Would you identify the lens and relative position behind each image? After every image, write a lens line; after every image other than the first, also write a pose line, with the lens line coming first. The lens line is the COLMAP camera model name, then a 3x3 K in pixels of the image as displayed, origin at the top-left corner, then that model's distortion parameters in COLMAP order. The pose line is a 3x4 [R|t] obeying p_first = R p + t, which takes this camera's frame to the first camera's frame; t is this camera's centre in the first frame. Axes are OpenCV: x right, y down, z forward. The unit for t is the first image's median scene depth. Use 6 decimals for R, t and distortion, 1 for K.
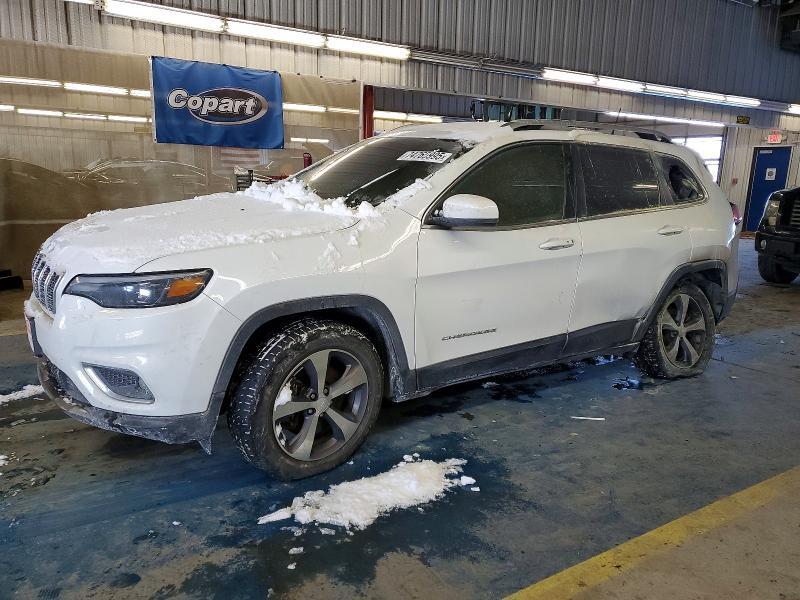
lens RADIAL K [[643.9, 0, 401.9], [0, 643.9, 301.0], [0, 0, 1]] dist [0.026492, -0.008341]
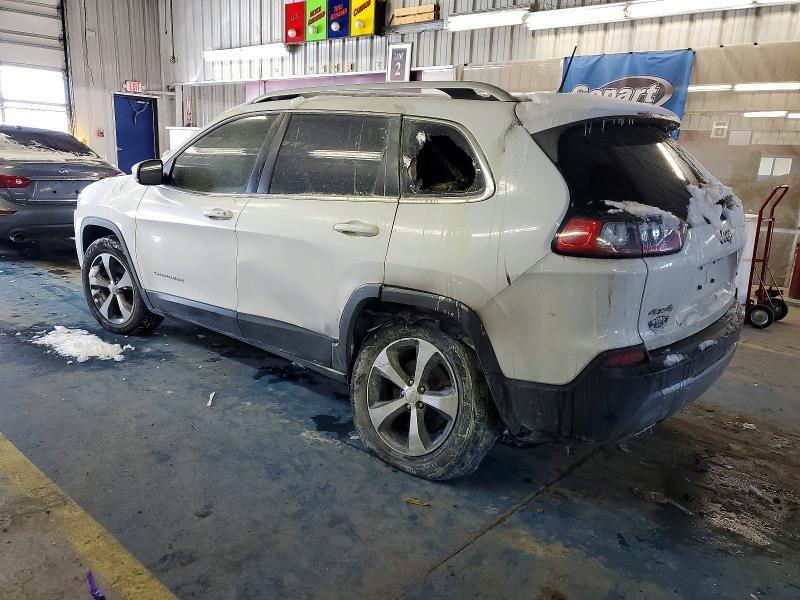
lens RADIAL K [[643.9, 0, 400.5], [0, 643.9, 299.5], [0, 0, 1]] dist [0.026492, -0.008341]
pose [[0.233923, 0.202743, -0.950881, 1.100285], [-0.224401, 0.962868, 0.150095, -0.150030], [0.946004, 0.178268, 0.270733, 0.869821]]
